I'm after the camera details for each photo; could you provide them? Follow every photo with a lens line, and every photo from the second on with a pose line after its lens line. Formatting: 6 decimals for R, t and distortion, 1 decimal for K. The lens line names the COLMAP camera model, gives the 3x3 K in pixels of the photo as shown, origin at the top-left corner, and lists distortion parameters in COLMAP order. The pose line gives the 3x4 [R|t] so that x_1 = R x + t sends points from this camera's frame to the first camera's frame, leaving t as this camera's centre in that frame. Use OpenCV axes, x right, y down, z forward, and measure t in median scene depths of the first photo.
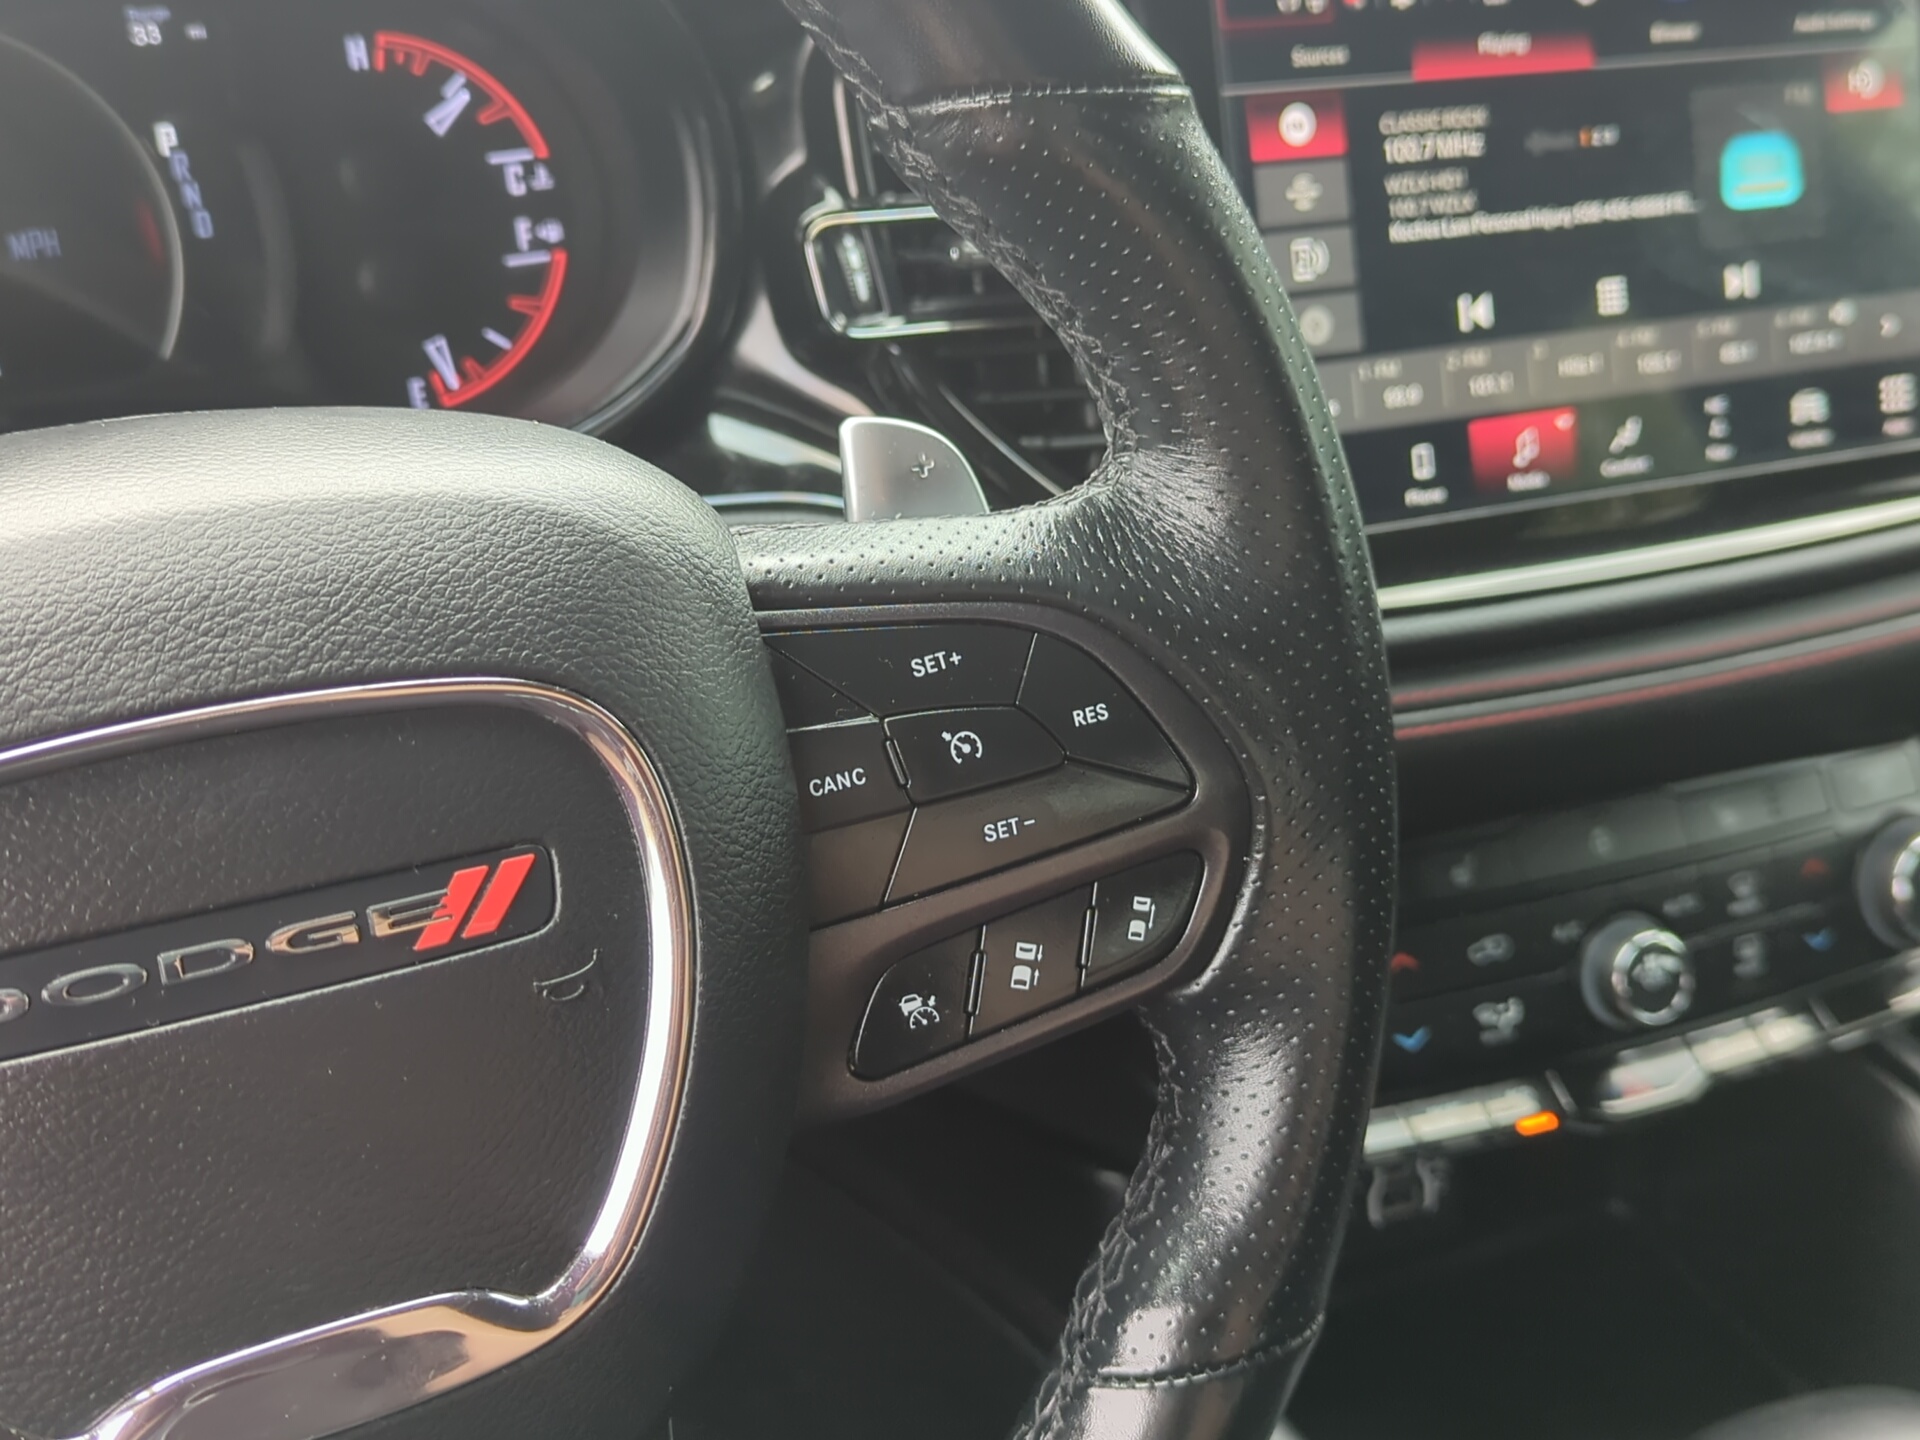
lens RADIAL K [[2364.9, 0, 990.5], [0, 2364.9, 696.0], [0, 0, 1]] dist [0.006286, 0.000000]
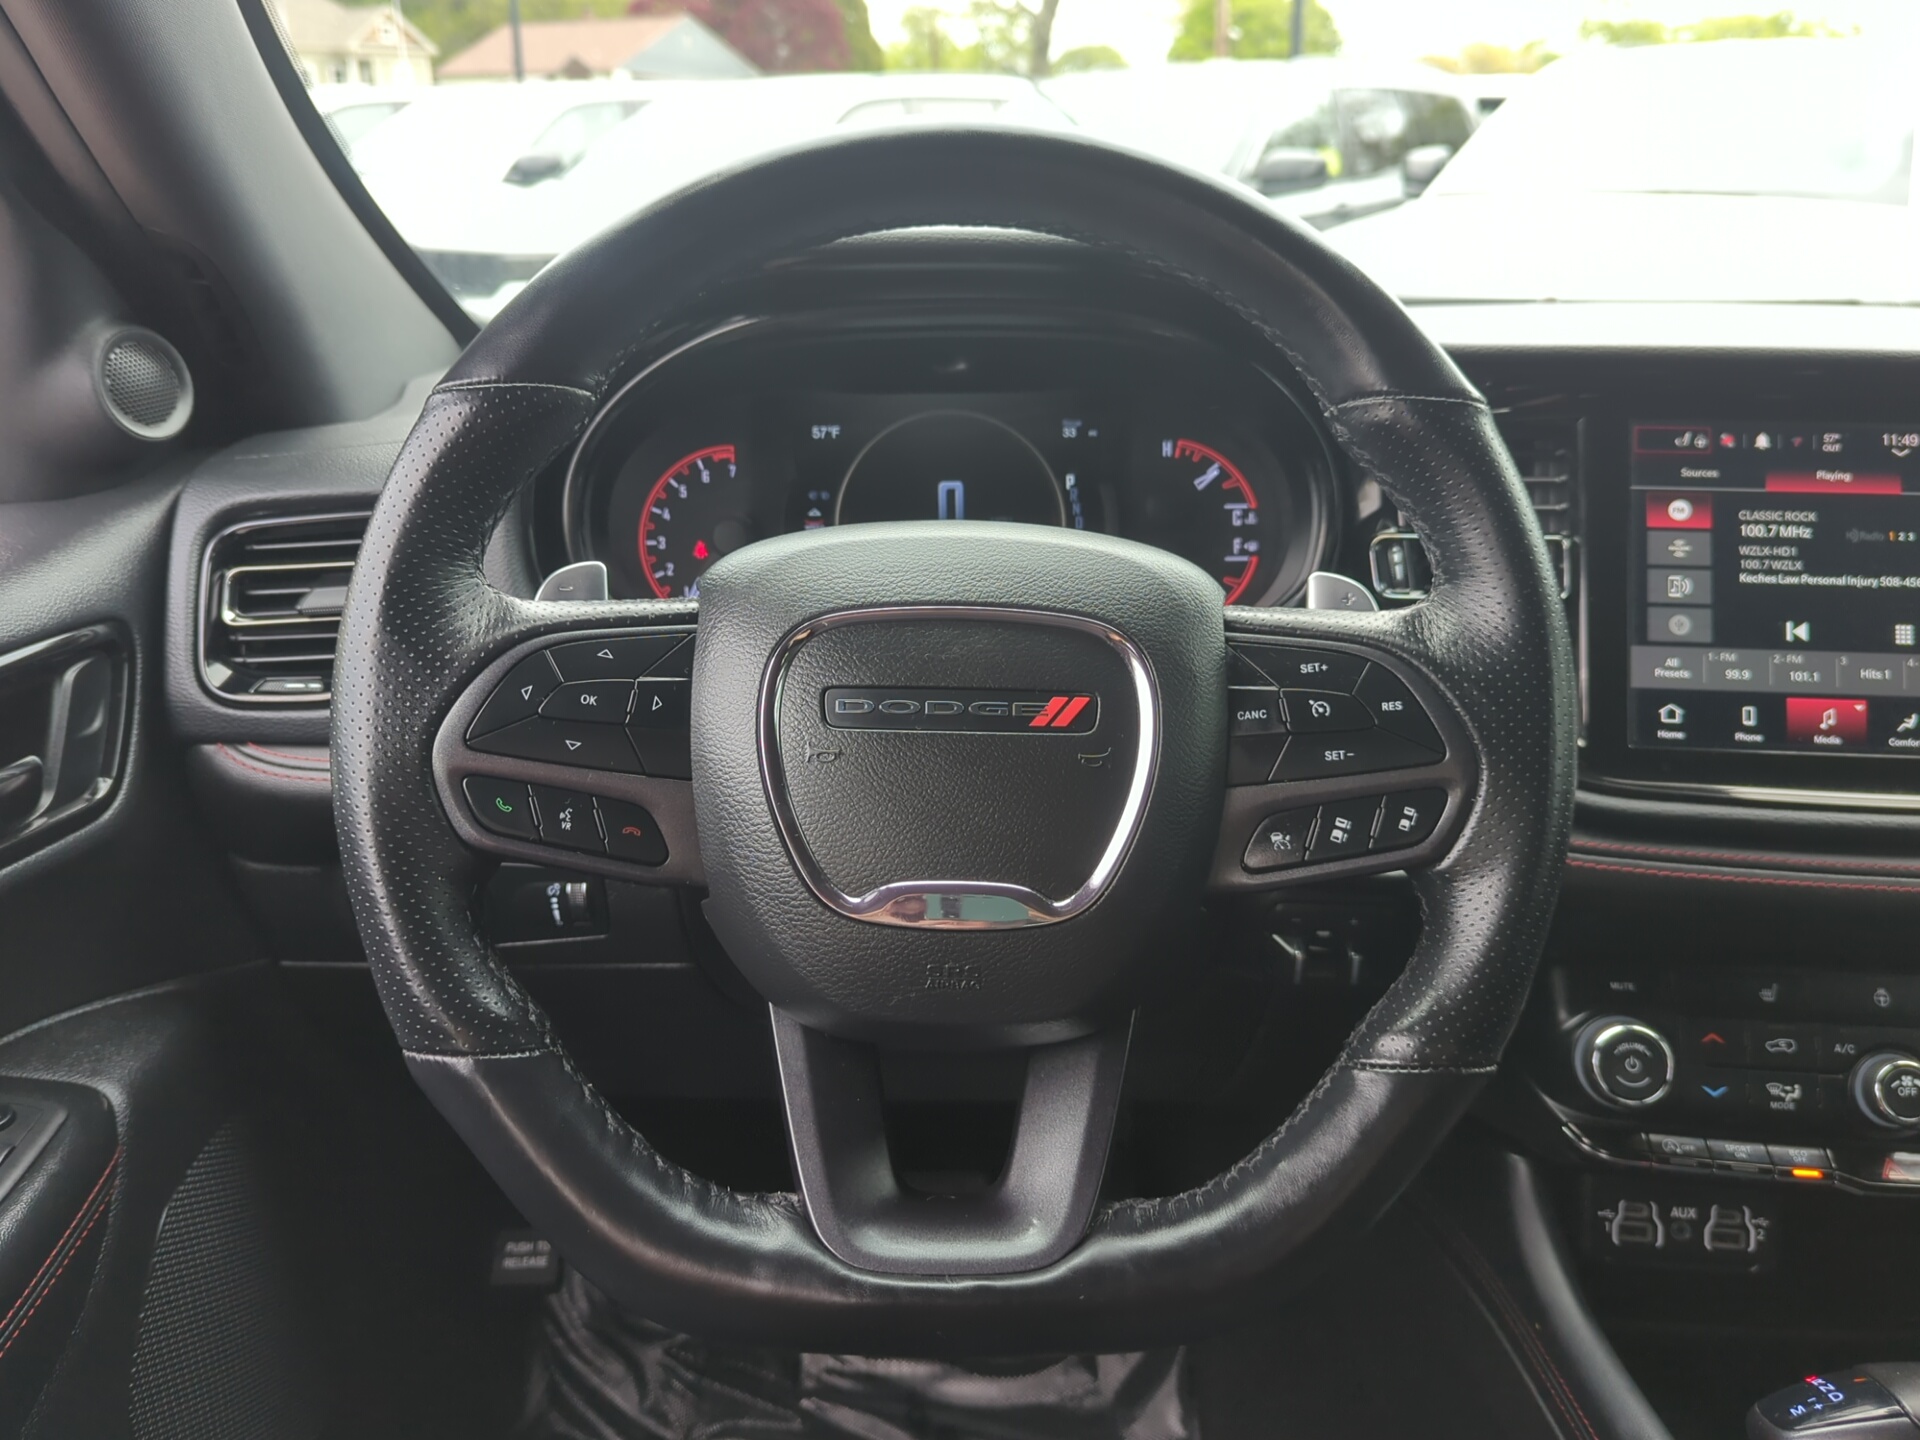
lens RADIAL K [[1554.4, 0, 979.7], [0, 1554.4, 694.7], [0, 0, 1]] dist [0.058350, -0.054551]
pose [[0.885417, 0.104833, -0.452821, 0.209361], [-0.202670, 0.963817, -0.173153, 0.188262], [0.418284, 0.245086, 0.874626, -0.176848]]
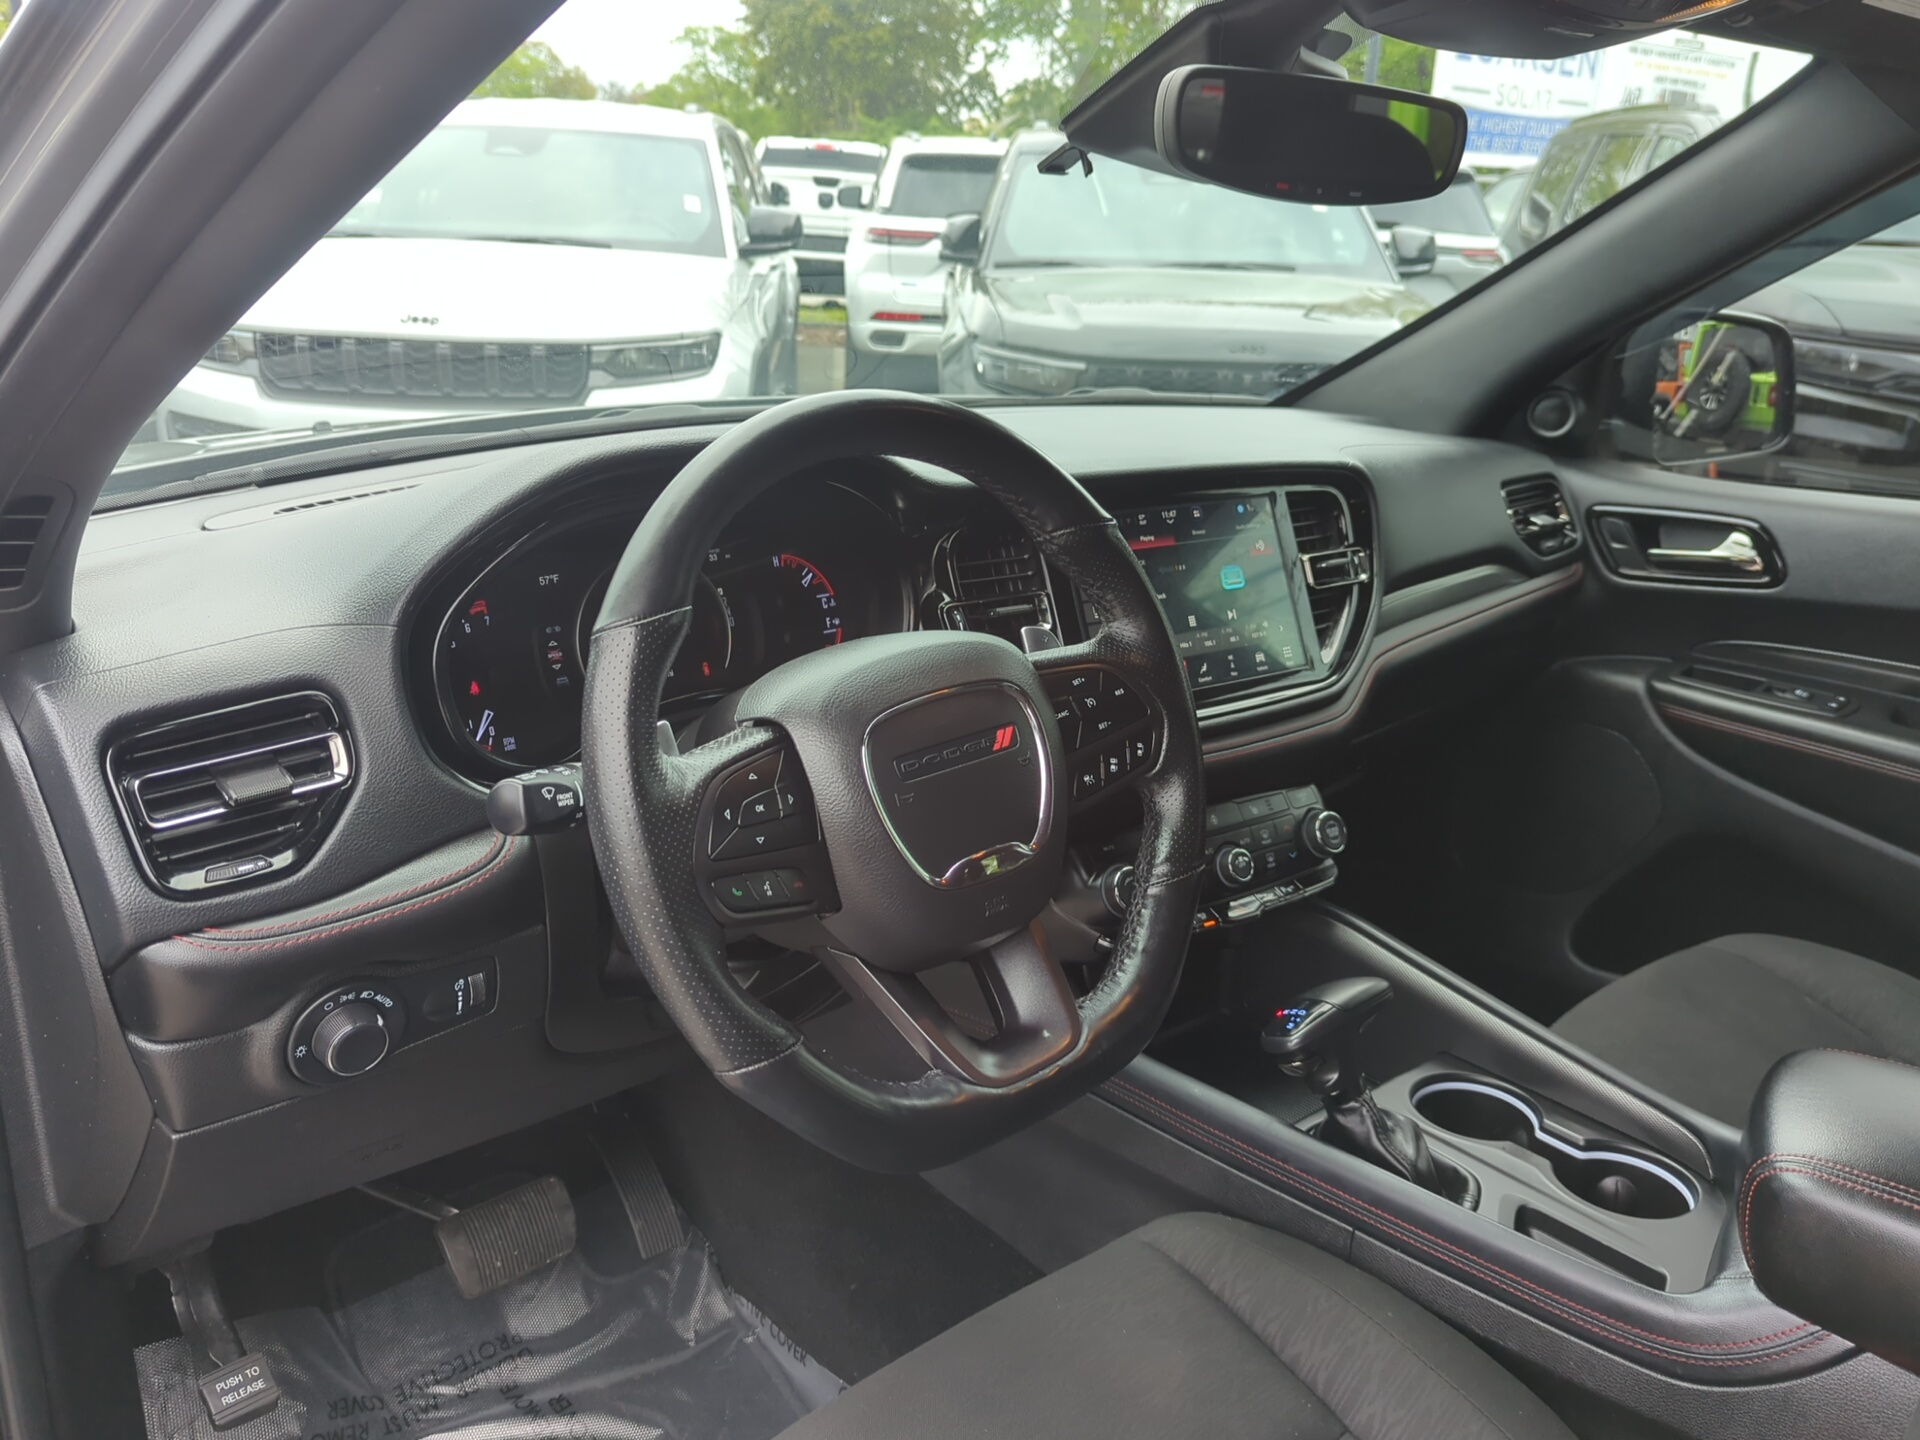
lens RADIAL K [[1554.4, 0, 978.9], [0, 1554.4, 706.2], [0, 0, 1]] dist [0.058350, -0.054551]
pose [[0.970906, -0.081500, 0.225164, -0.450068], [0.127630, 0.971732, -0.198612, 0.290914], [-0.202612, 0.221571, 0.953863, -0.770798]]
